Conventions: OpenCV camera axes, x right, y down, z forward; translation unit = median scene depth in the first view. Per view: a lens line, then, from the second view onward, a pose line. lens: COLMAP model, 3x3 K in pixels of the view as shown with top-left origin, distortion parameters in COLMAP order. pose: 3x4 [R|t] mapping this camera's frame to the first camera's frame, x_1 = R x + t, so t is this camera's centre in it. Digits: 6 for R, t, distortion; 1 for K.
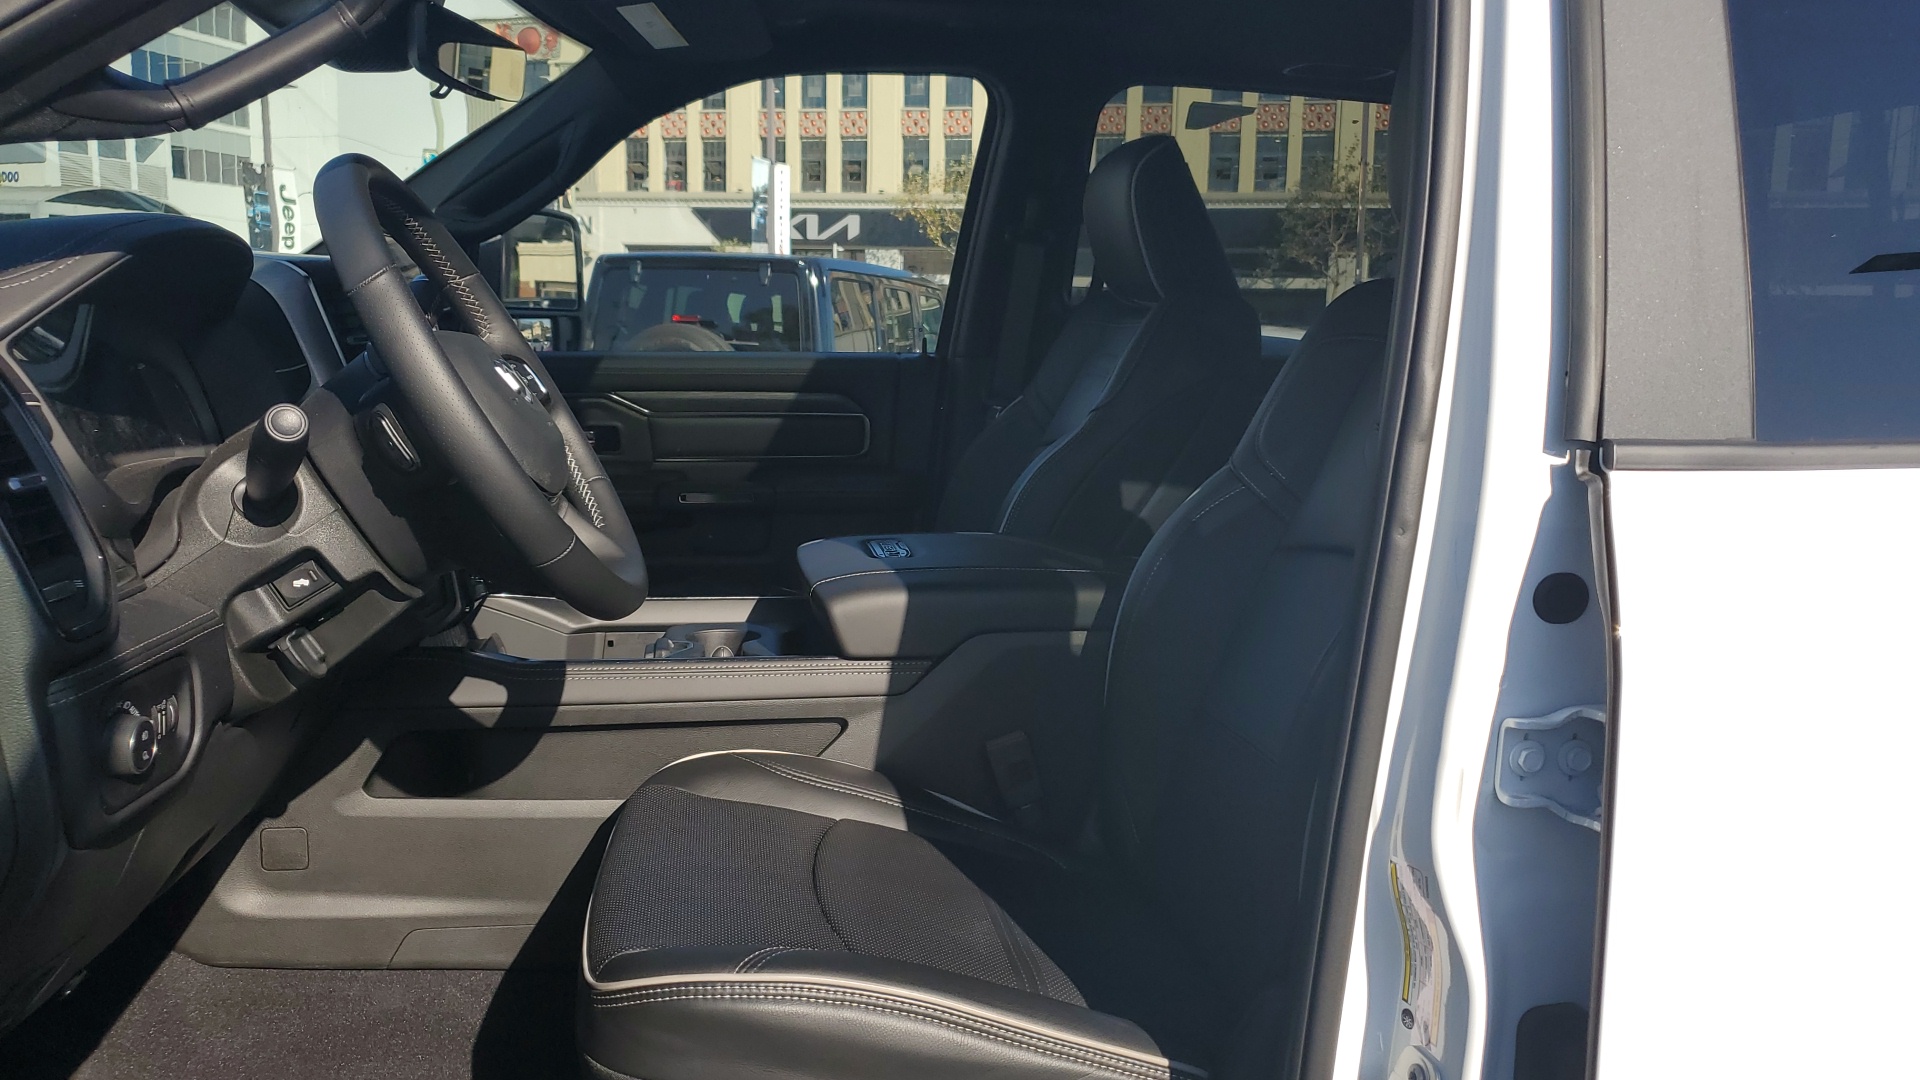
lens RADIAL K [[1510.7, 0, 965.8], [0, 1510.7, 556.6], [0, 0, 1]] dist [0.001015, 0.008499]
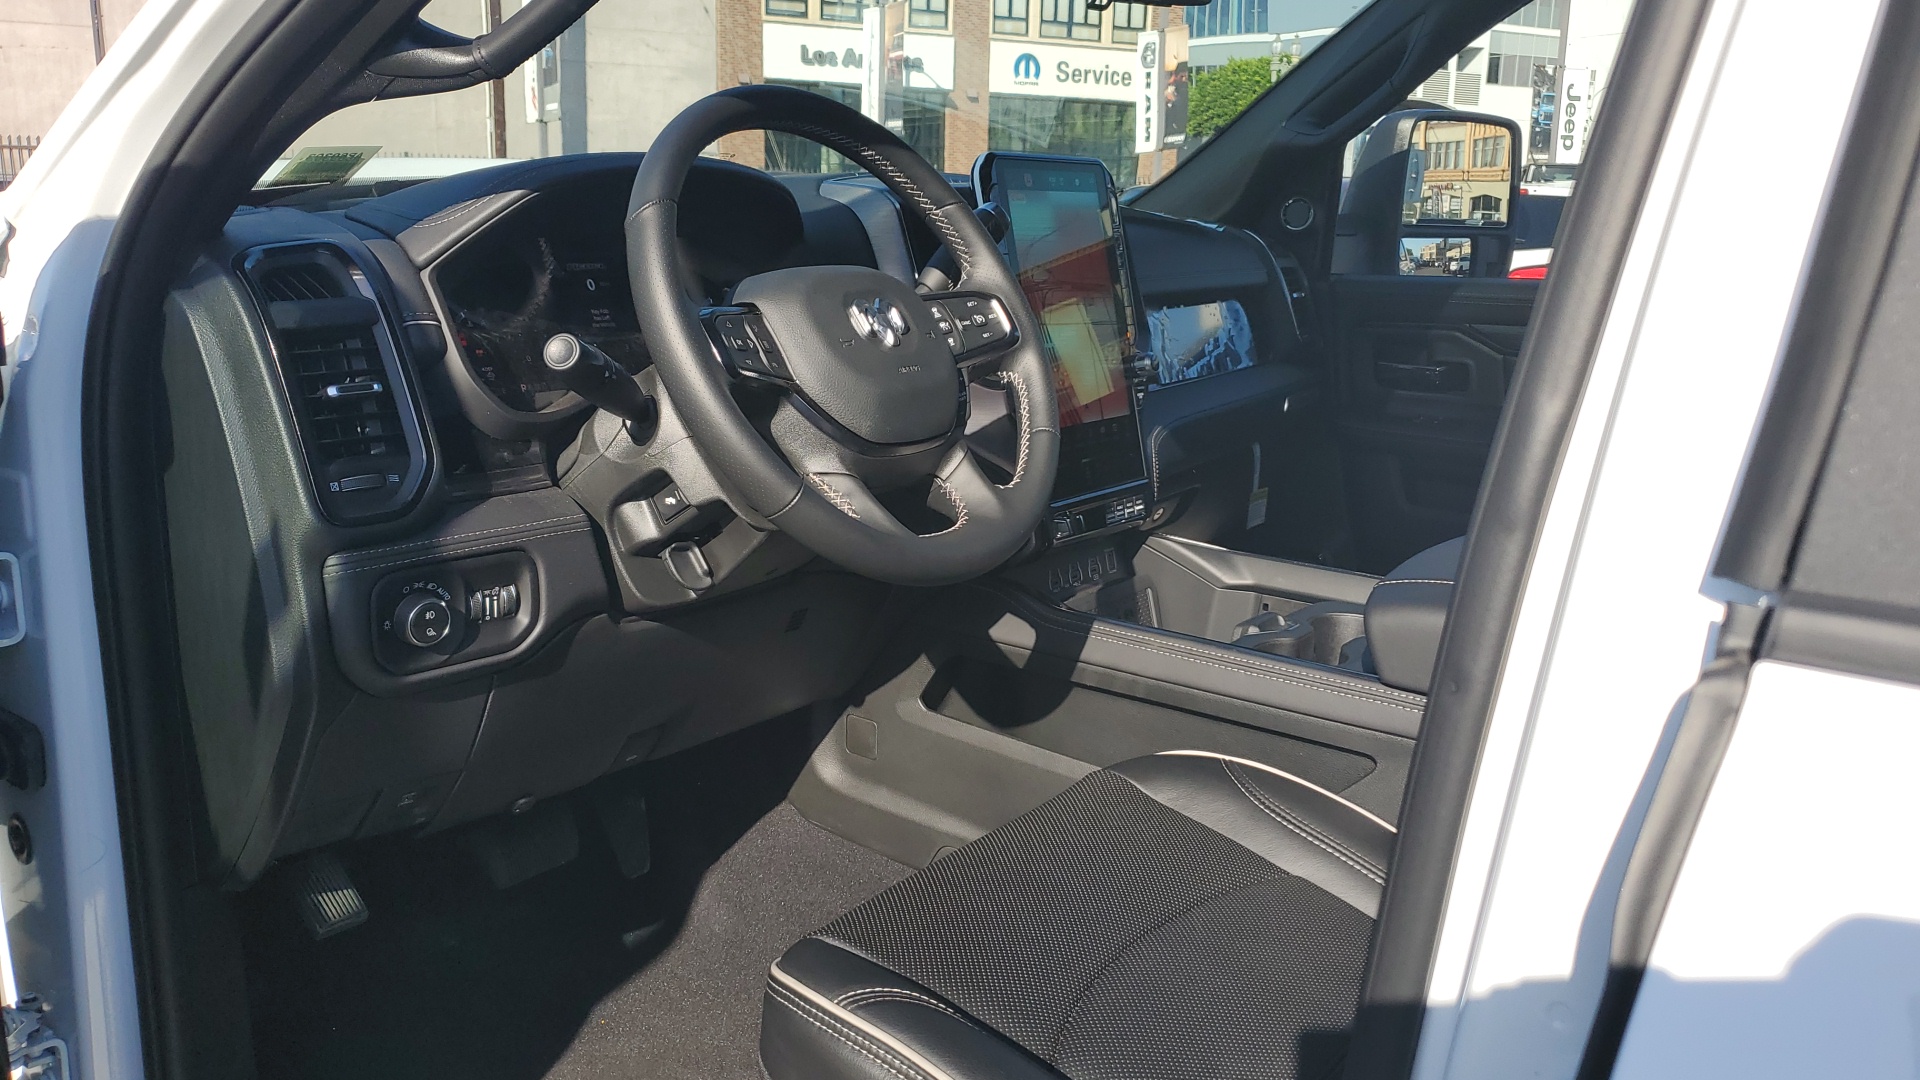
lens RADIAL K [[1510.7, 0, 1023.2], [0, 1510.7, 544.9], [0, 0, 1]] dist [0.001015, 0.008499]
pose [[0.709404, 0.167209, -0.684681, 0.337299], [-0.127998, 0.985861, 0.108143, -0.070929], [0.693082, 0.010921, 0.720776, 0.297066]]
